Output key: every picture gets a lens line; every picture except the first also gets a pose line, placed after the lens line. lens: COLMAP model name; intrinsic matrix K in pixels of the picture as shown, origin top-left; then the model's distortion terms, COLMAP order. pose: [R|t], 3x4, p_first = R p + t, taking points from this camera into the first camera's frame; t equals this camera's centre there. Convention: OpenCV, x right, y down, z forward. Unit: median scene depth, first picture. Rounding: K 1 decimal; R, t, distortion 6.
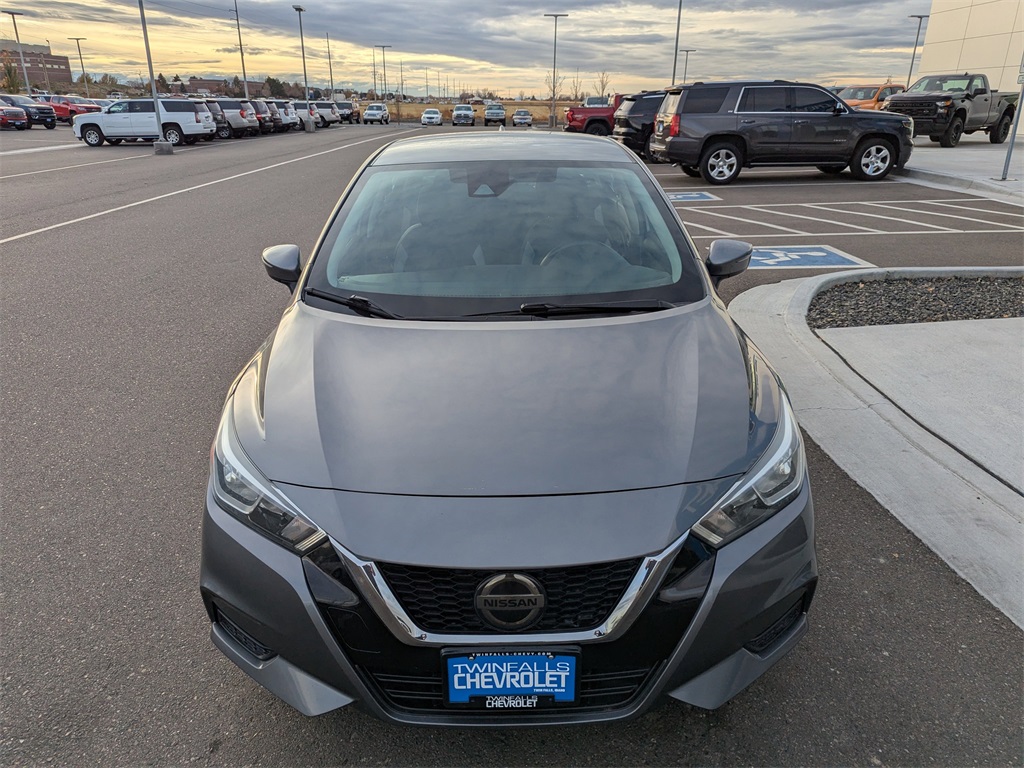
lens RADIAL K [[723.1, 0, 506.3], [0, 723.1, 391.5], [0, 0, 1]] dist [0.049911, -0.038207]
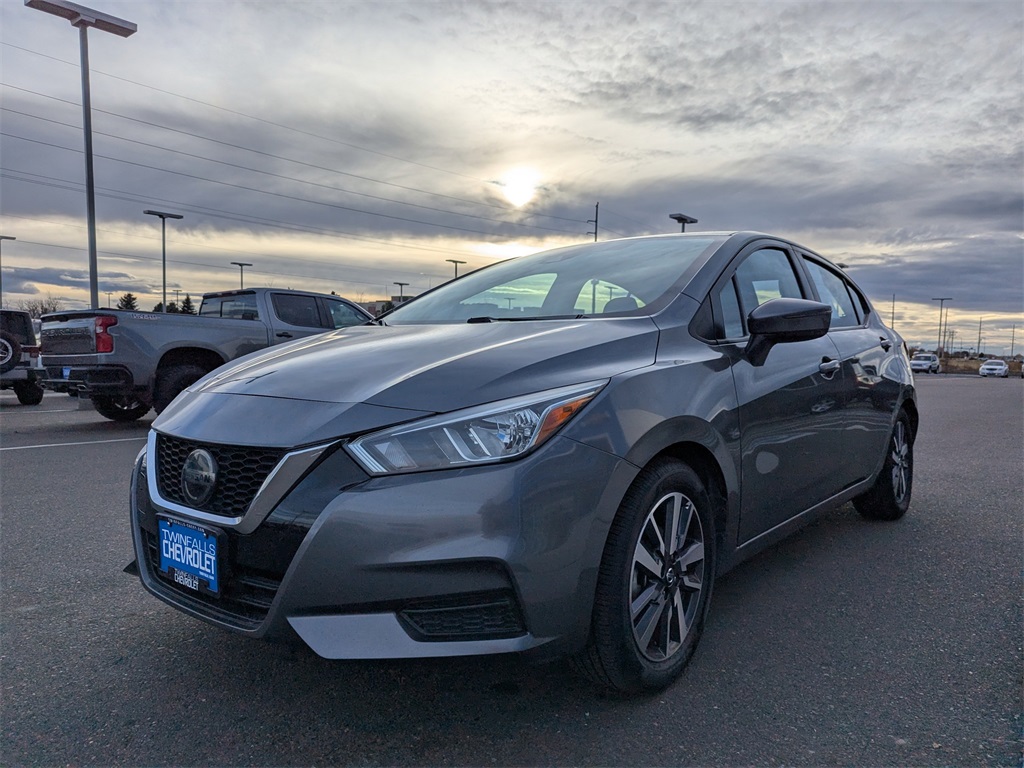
lens RADIAL K [[723.5, 0, 514.6], [0, 723.5, 403.5], [0, 0, 1]] dist [0.051882, -0.039773]
pose [[0.765537, 0.057820, -0.640788, 0.059416], [-0.254253, 0.942075, -0.218745, 0.016541], [0.591023, 0.330380, 0.735895, 0.022865]]
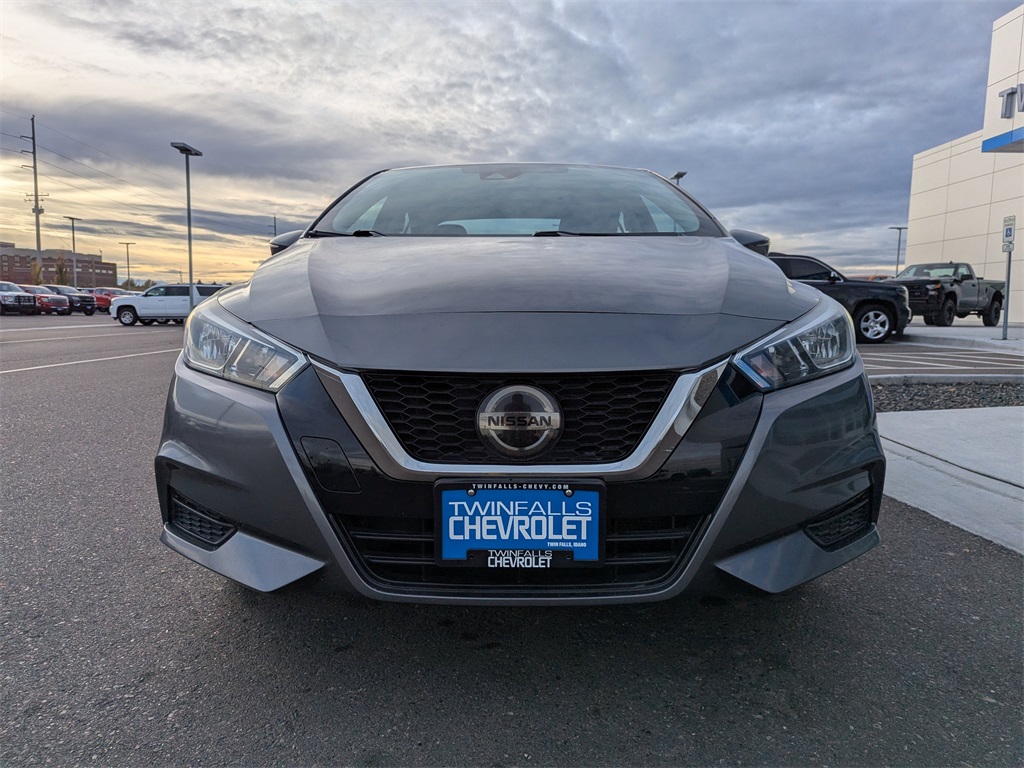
lens RADIAL K [[726.5, 0, 503.1], [0, 726.5, 387.7], [0, 0, 1]] dist [0.052402, -0.044235]
pose [[0.999769, 0.012710, -0.017353, 0.000028], [-0.016879, 0.963650, -0.266633, 0.025805], [0.013333, 0.266864, 0.963642, 0.009888]]
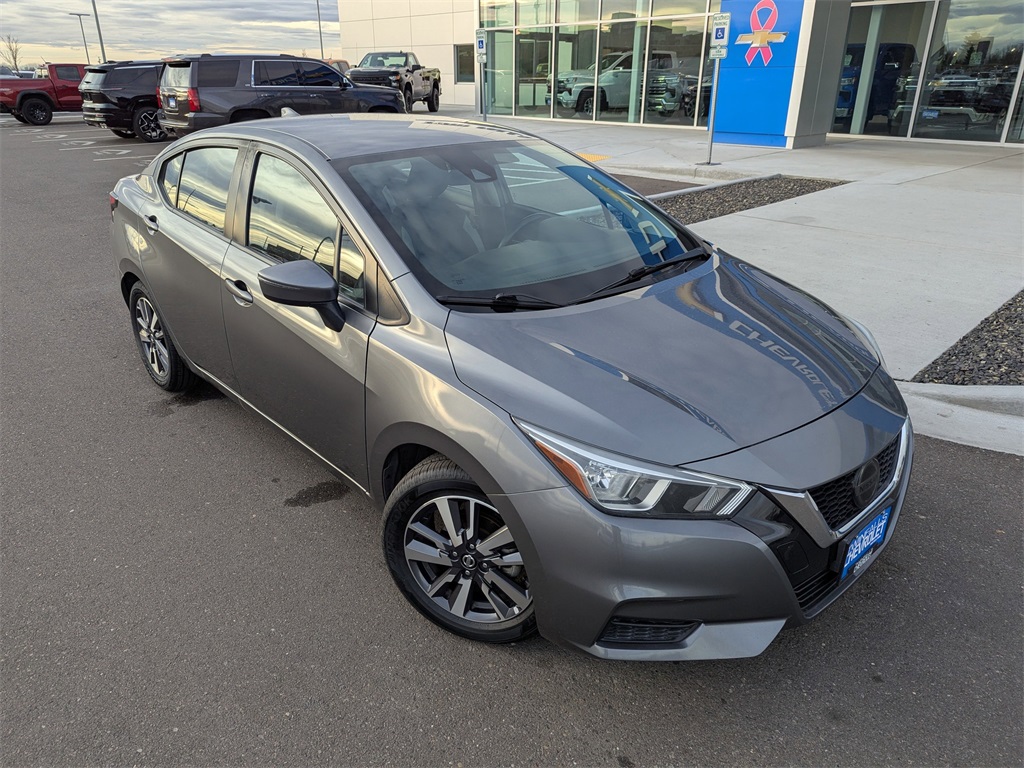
lens RADIAL K [[724.7, 0, 506.0], [0, 724.7, 382.7], [0, 0, 1]] dist [0.053510, -0.042300]
pose [[0.746456, -0.261220, 0.612019, -0.065802], [0.247608, 0.962720, 0.108907, -0.009633], [-0.617651, 0.070246, 0.783308, 0.020050]]
